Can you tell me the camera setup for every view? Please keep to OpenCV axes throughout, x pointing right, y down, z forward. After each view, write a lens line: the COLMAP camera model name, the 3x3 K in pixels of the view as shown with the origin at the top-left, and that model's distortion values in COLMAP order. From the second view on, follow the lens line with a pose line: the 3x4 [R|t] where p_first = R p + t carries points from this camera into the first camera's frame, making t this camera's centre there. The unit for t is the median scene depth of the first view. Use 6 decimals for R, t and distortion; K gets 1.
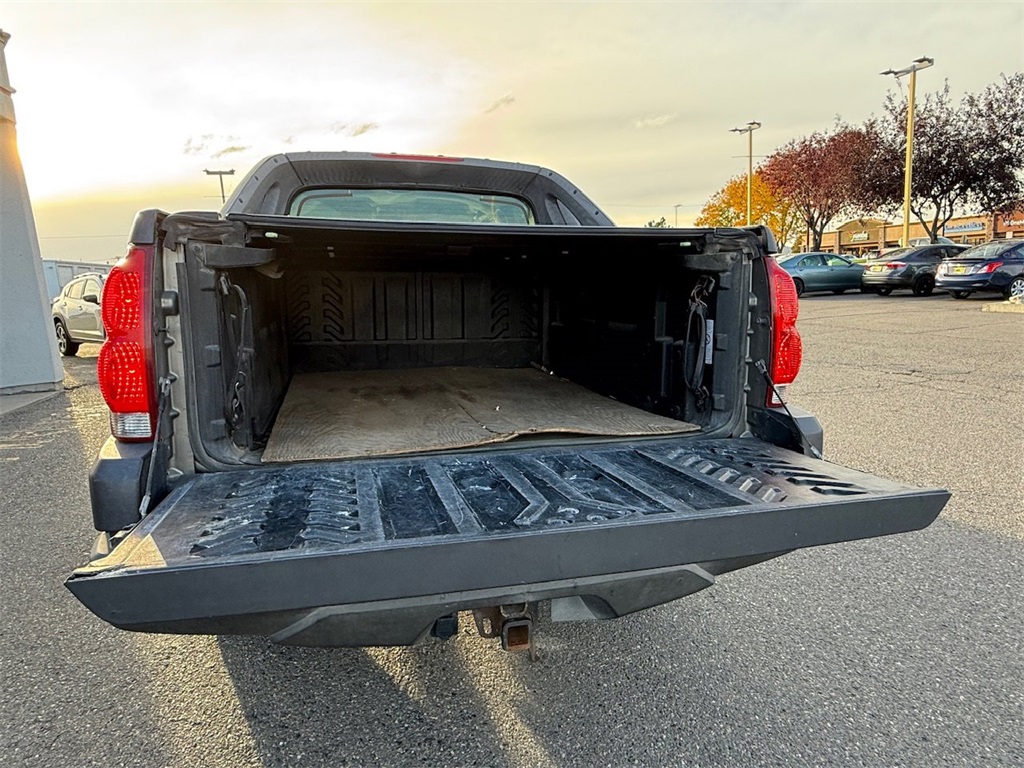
lens RADIAL K [[642.0, 0, 515.7], [0, 642.0, 383.2], [0, 0, 1]] dist [-0.001249, 0.002343]
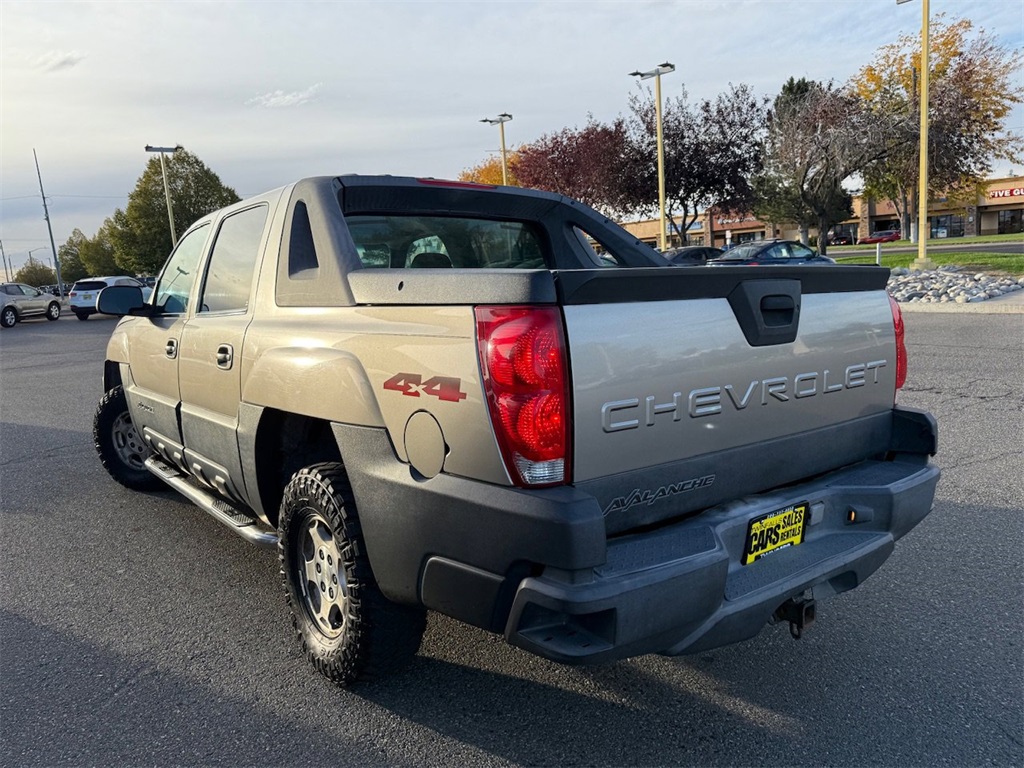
lens RADIAL K [[765.7, 0, 513.0], [0, 765.7, 376.8], [0, 0, 1]] dist [0.053691, -0.072633]
pose [[0.923932, -0.068782, 0.376322, -0.721153], [0.083590, 0.996232, -0.023140, -0.043578], [-0.373313, 0.052837, 0.926200, -0.104771]]
